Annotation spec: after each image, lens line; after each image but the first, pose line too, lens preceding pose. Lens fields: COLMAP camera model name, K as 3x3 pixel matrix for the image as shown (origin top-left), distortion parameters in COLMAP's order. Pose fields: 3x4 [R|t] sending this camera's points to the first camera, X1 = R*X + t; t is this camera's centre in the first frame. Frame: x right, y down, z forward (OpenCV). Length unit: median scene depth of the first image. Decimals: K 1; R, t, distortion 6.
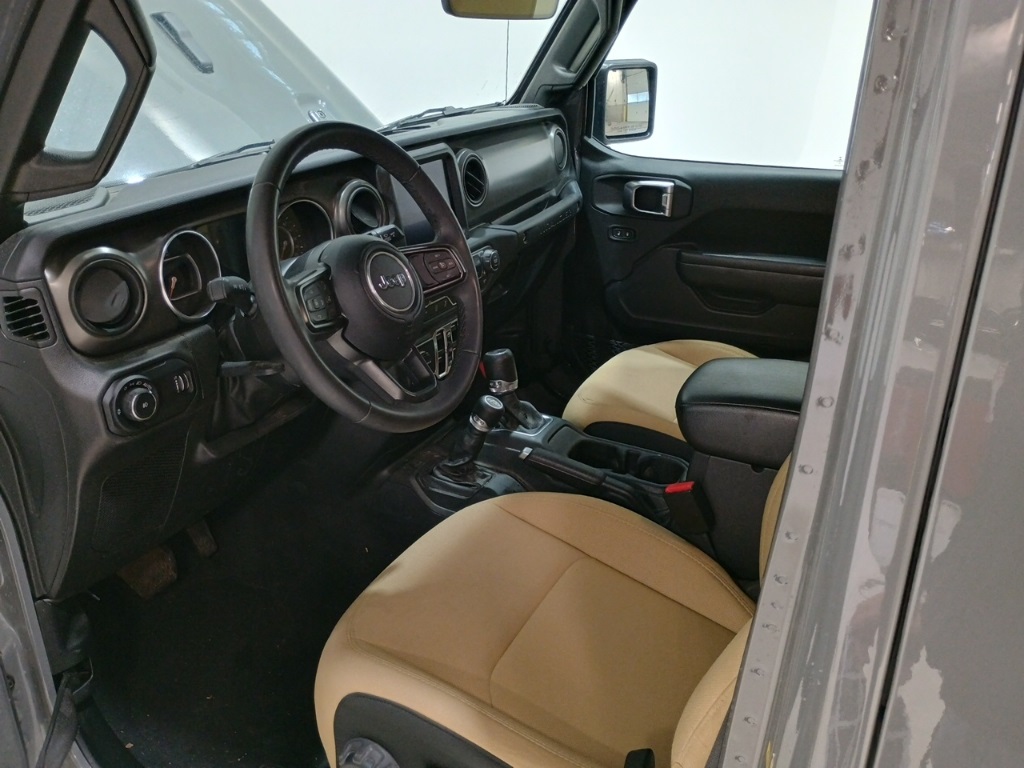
lens RADIAL K [[881.6, 0, 510.6], [0, 881.6, 380.7], [0, 0, 1]] dist [0.038138, -0.059525]
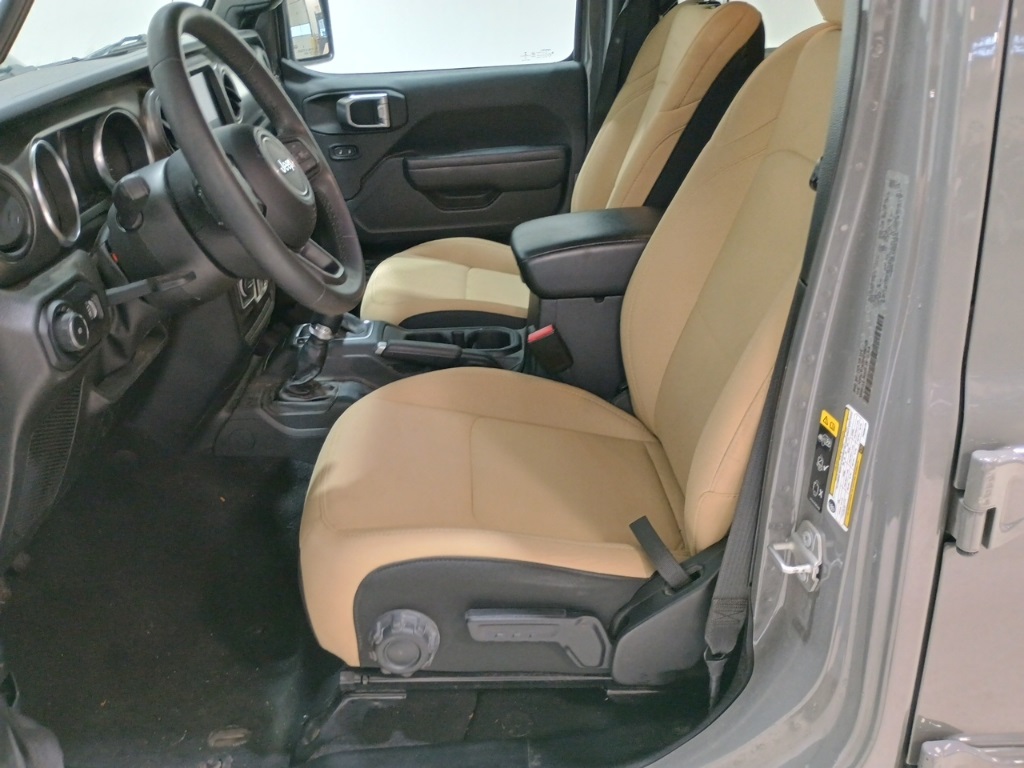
lens RADIAL K [[881.6, 0, 510.6], [0, 881.6, 380.7], [0, 0, 1]] dist [0.038138, -0.059525]
pose [[0.870020, -0.243490, 0.428694, -0.274943], [0.230906, 0.969511, 0.082047, 0.064752], [-0.435601, 0.027605, 0.899717, 0.018331]]
